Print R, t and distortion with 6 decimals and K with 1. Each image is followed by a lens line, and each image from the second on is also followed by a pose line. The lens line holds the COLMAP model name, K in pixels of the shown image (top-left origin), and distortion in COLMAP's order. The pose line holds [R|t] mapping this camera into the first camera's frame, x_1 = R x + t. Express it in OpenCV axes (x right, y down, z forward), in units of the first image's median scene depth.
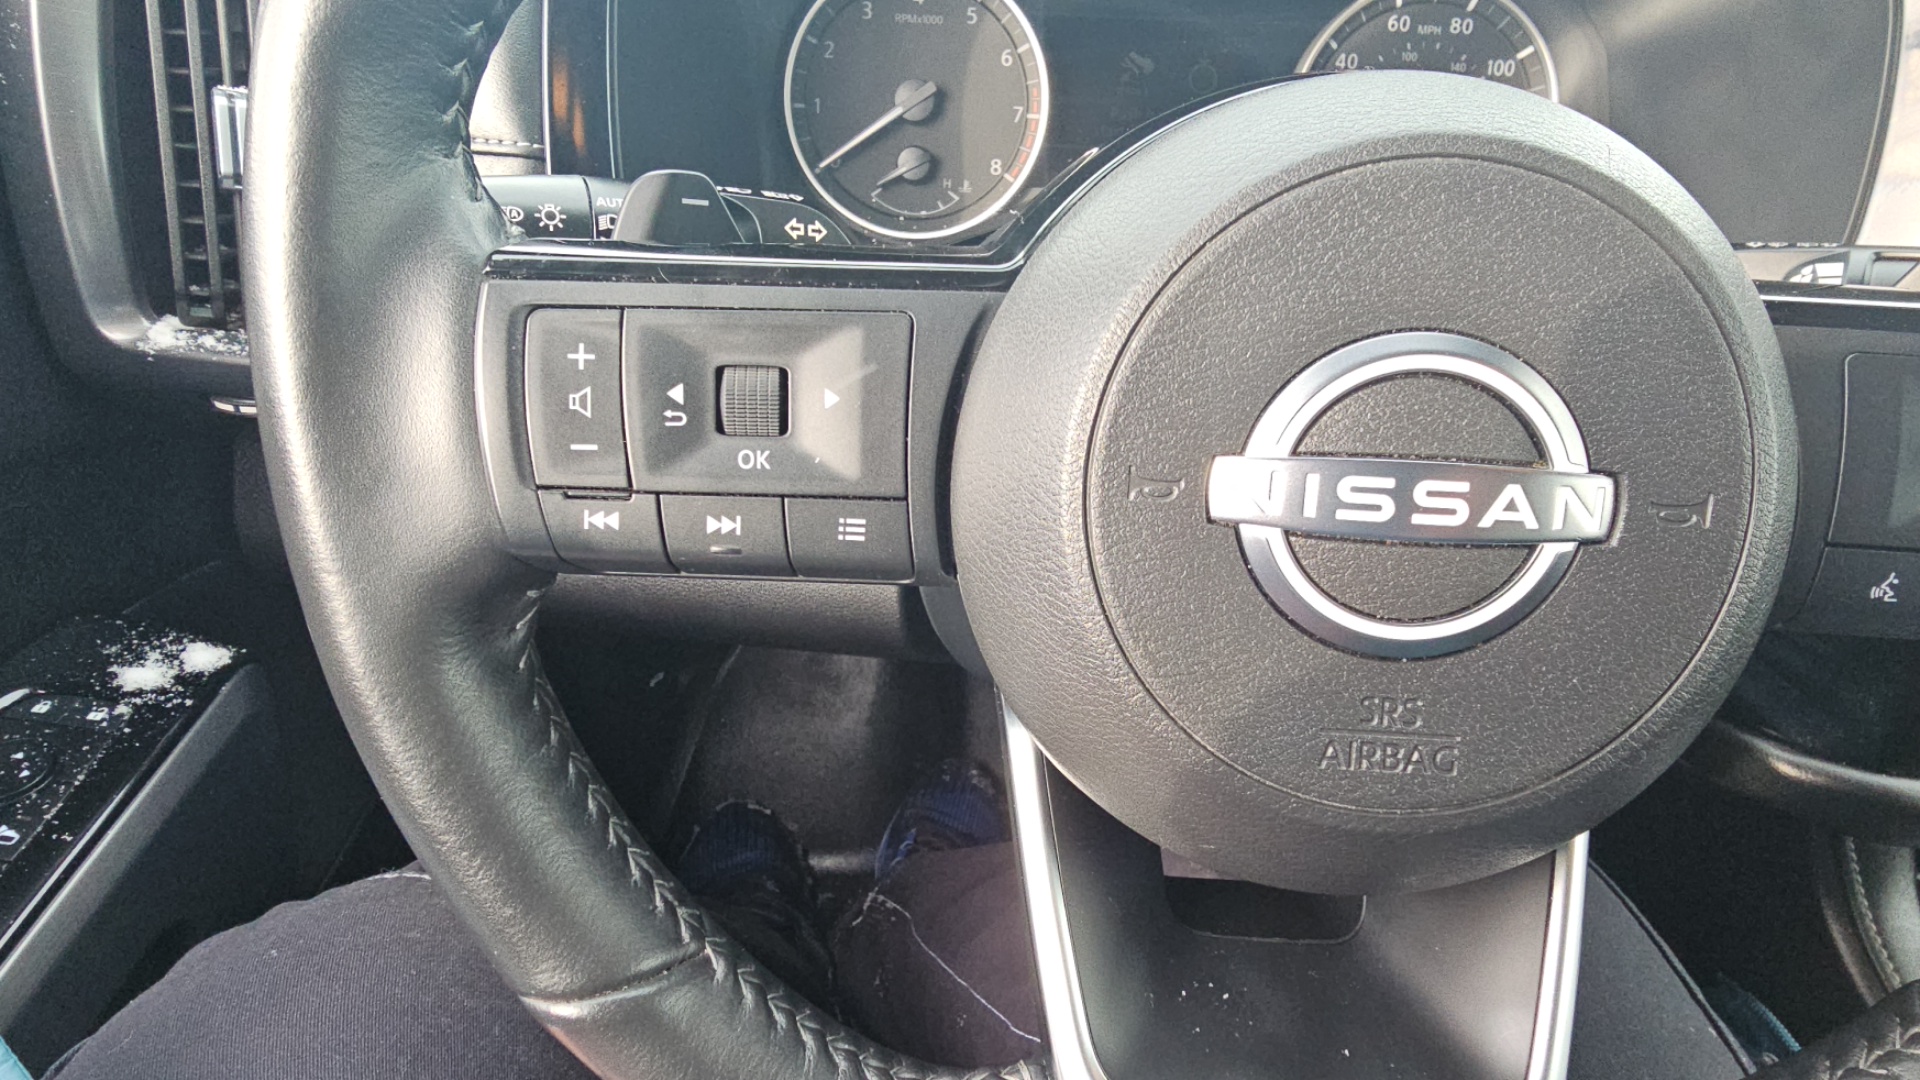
lens RADIAL K [[1025.7, 0, 968.6], [0, 1025.7, 539.8], [0, 0, 1]] dist [0.005433, -0.002495]
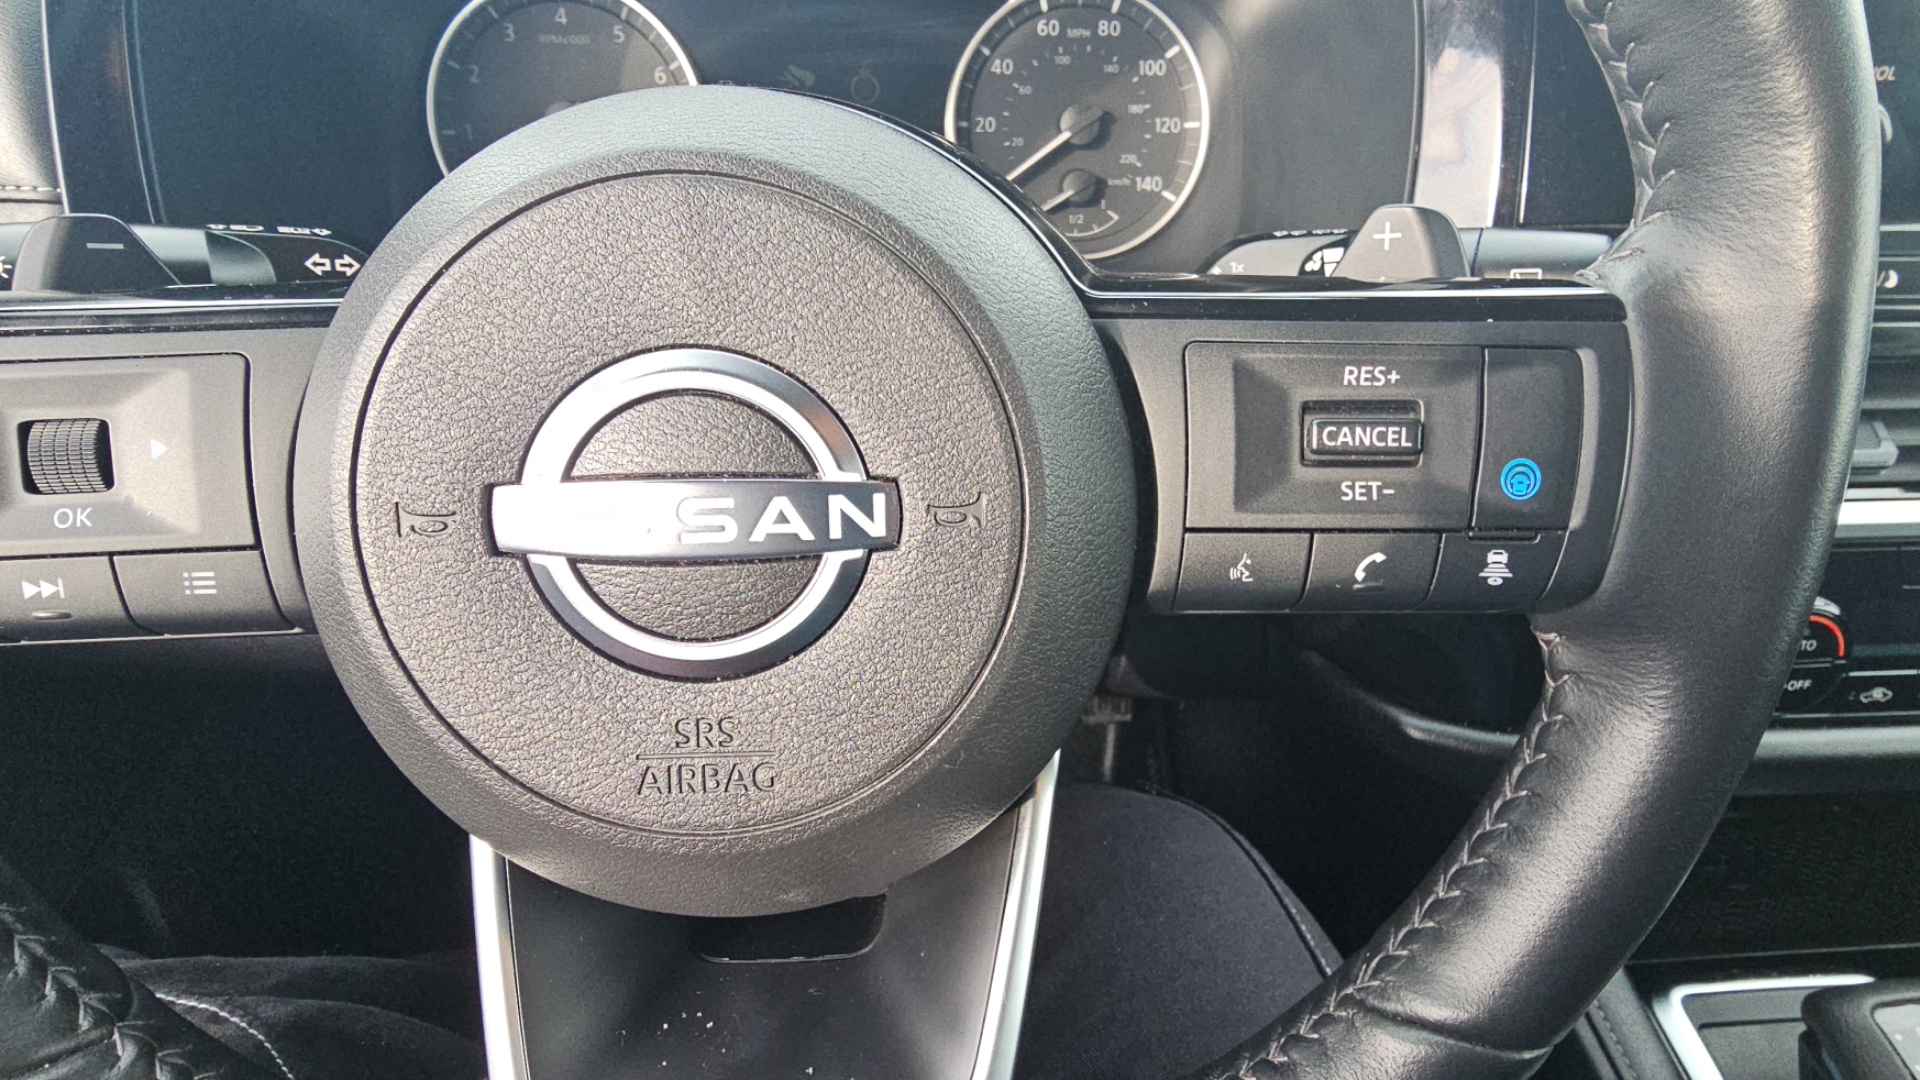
lens RADIAL K [[1025.7, 0, 965.9], [0, 1025.7, 544.0], [0, 0, 1]] dist [0.005433, -0.002495]
pose [[0.995222, -0.069550, 0.068521, 0.299954], [0.069897, 0.997551, -0.002684, 0.003280], [-0.068167, 0.007461, 0.997646, -0.001574]]
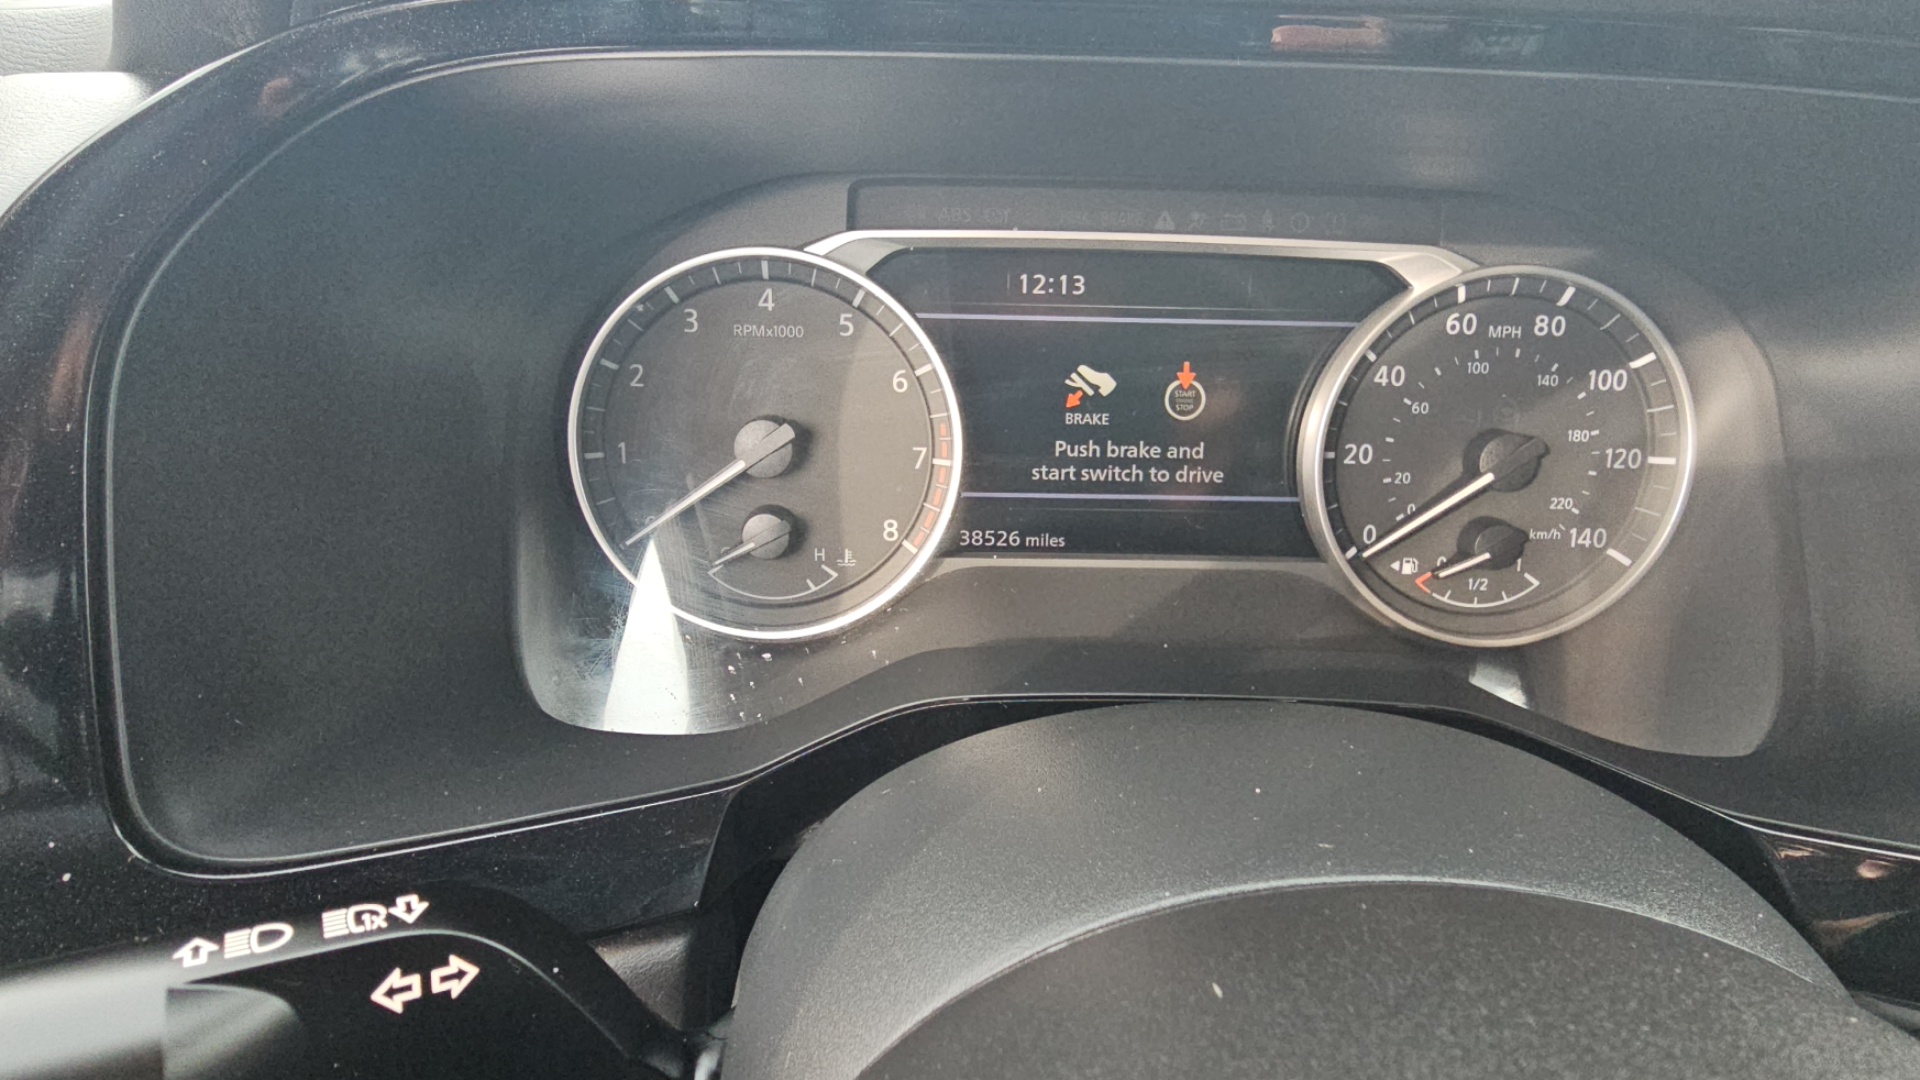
lens RADIAL K [[1025.7, 0, 968.0], [0, 1025.7, 542.1], [0, 0, 1]] dist [0.005433, -0.002495]
pose [[0.998789, -0.029189, 0.039606, 0.067845], [0.032699, 0.995307, -0.091078, -0.389747], [-0.036761, 0.092263, 0.995056, 0.428821]]
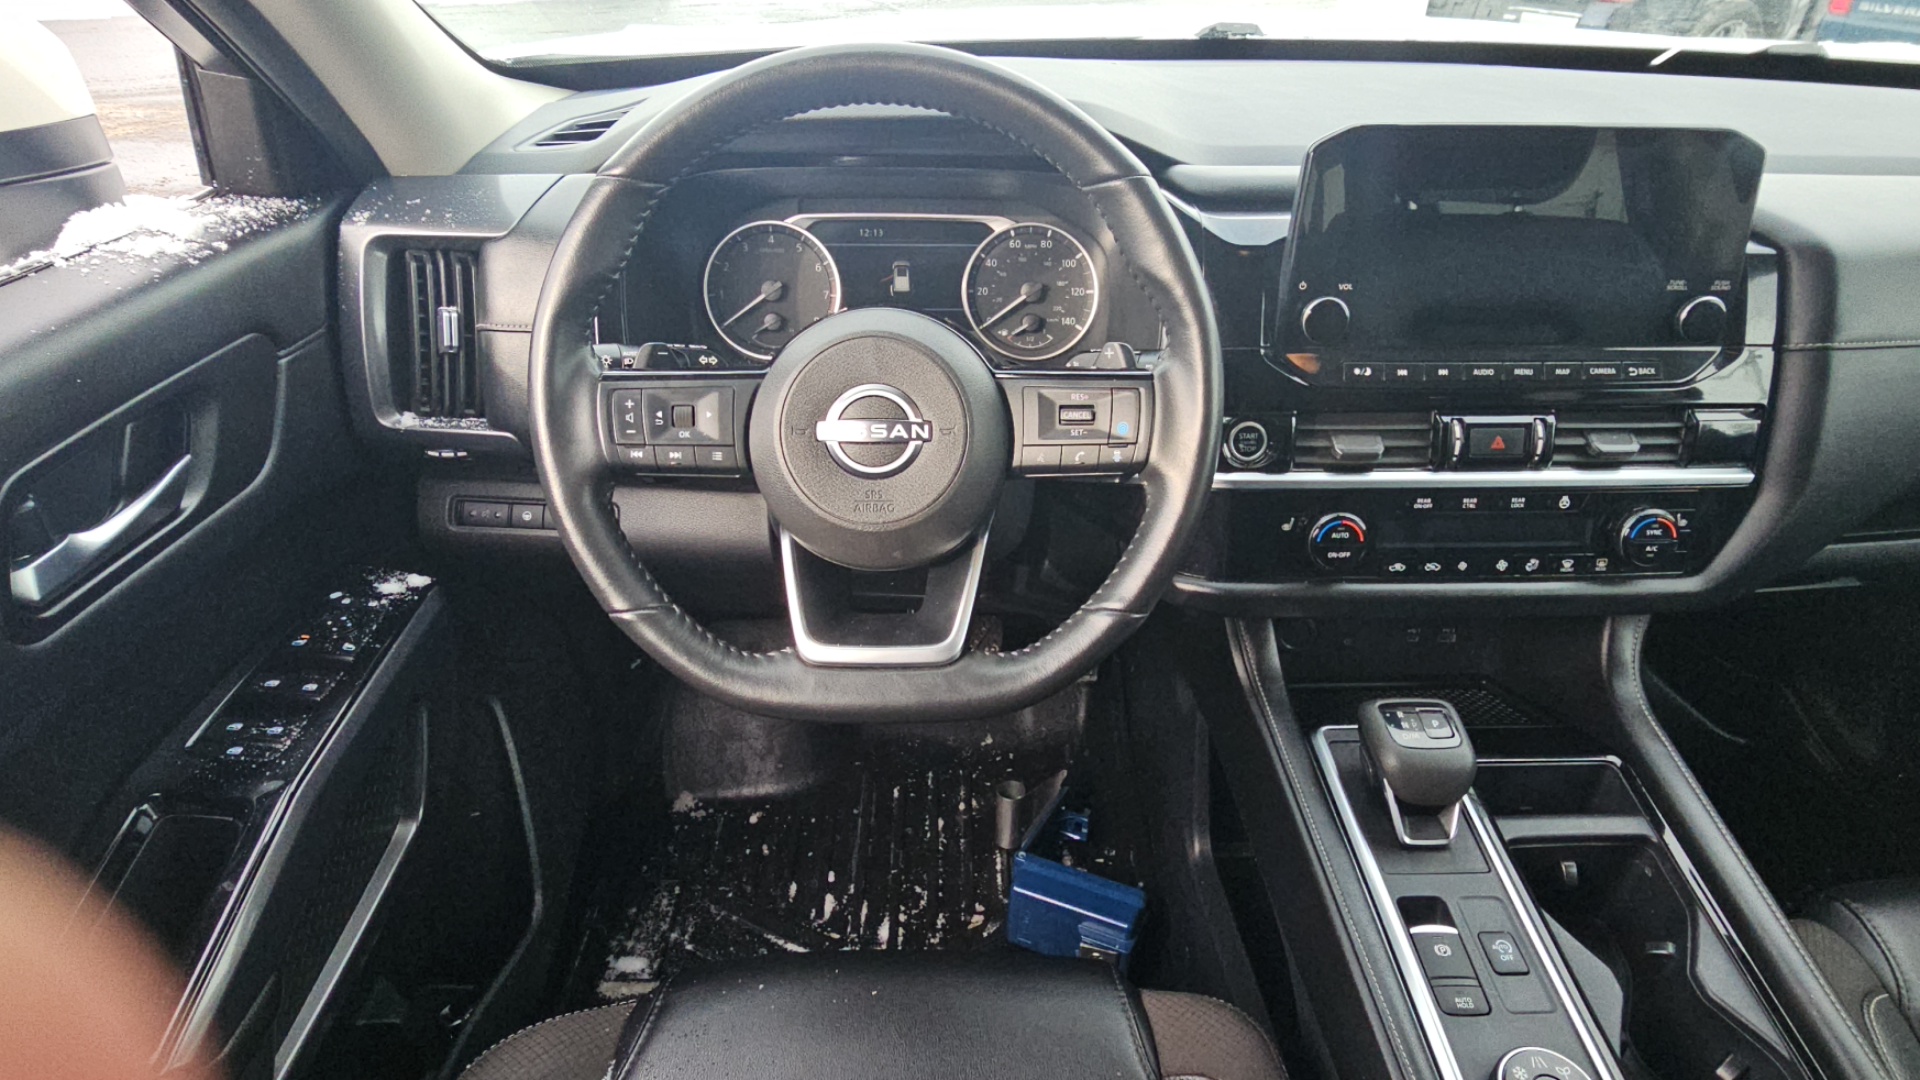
lens RADIAL K [[1025.7, 0, 968.5], [0, 1025.7, 547.8], [0, 0, 1]] dist [0.005433, -0.002495]
pose [[0.998076, -0.049115, 0.037832, 0.289734], [0.052404, 0.994423, -0.091519, 0.332502], [-0.033126, 0.093326, 0.995084, -1.177235]]
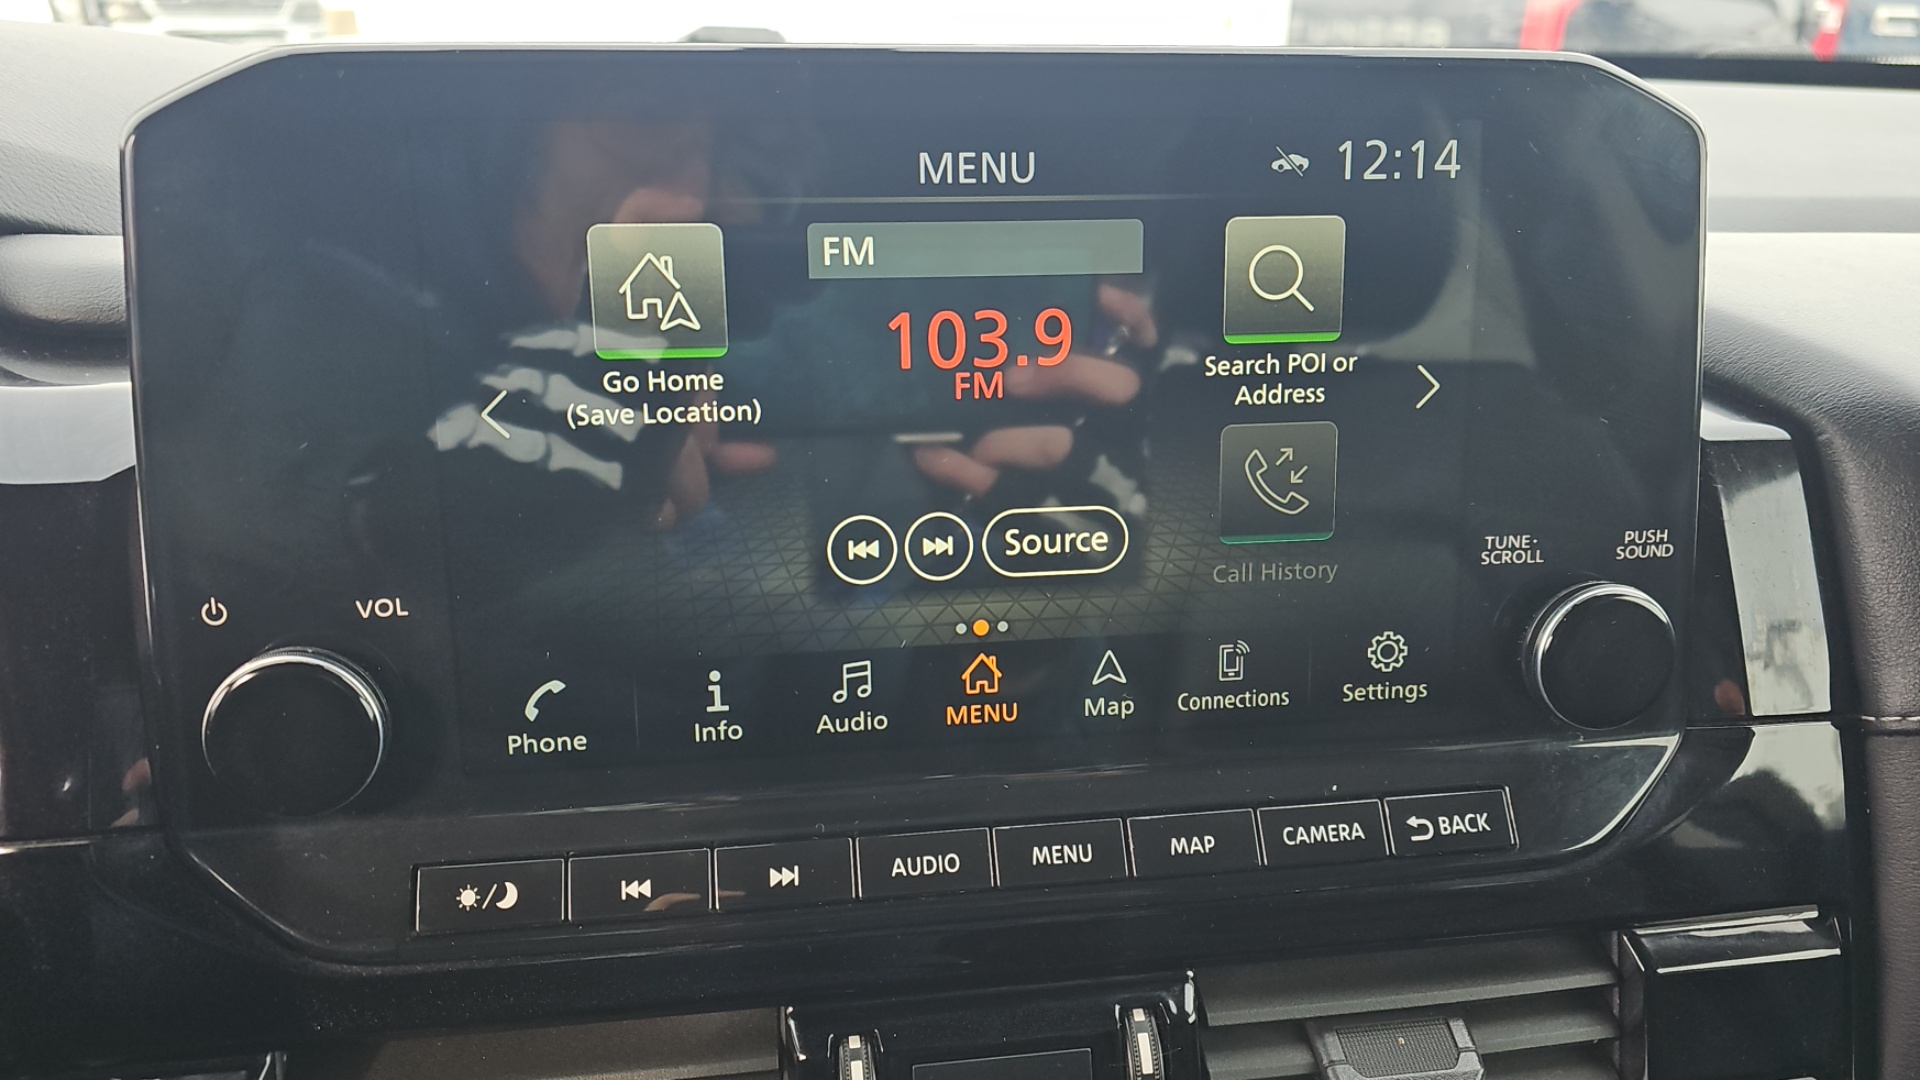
lens RADIAL K [[1364.4, 0, 944.8], [0, 1364.4, 525.6], [0, 0, 1]] dist [0.059702, -0.028424]
pose [[0.984210, -0.081807, 0.156963, 1.349216], [0.122675, 0.954523, -0.271731, -0.136948], [-0.127596, 0.286695, 0.949487, 0.022376]]
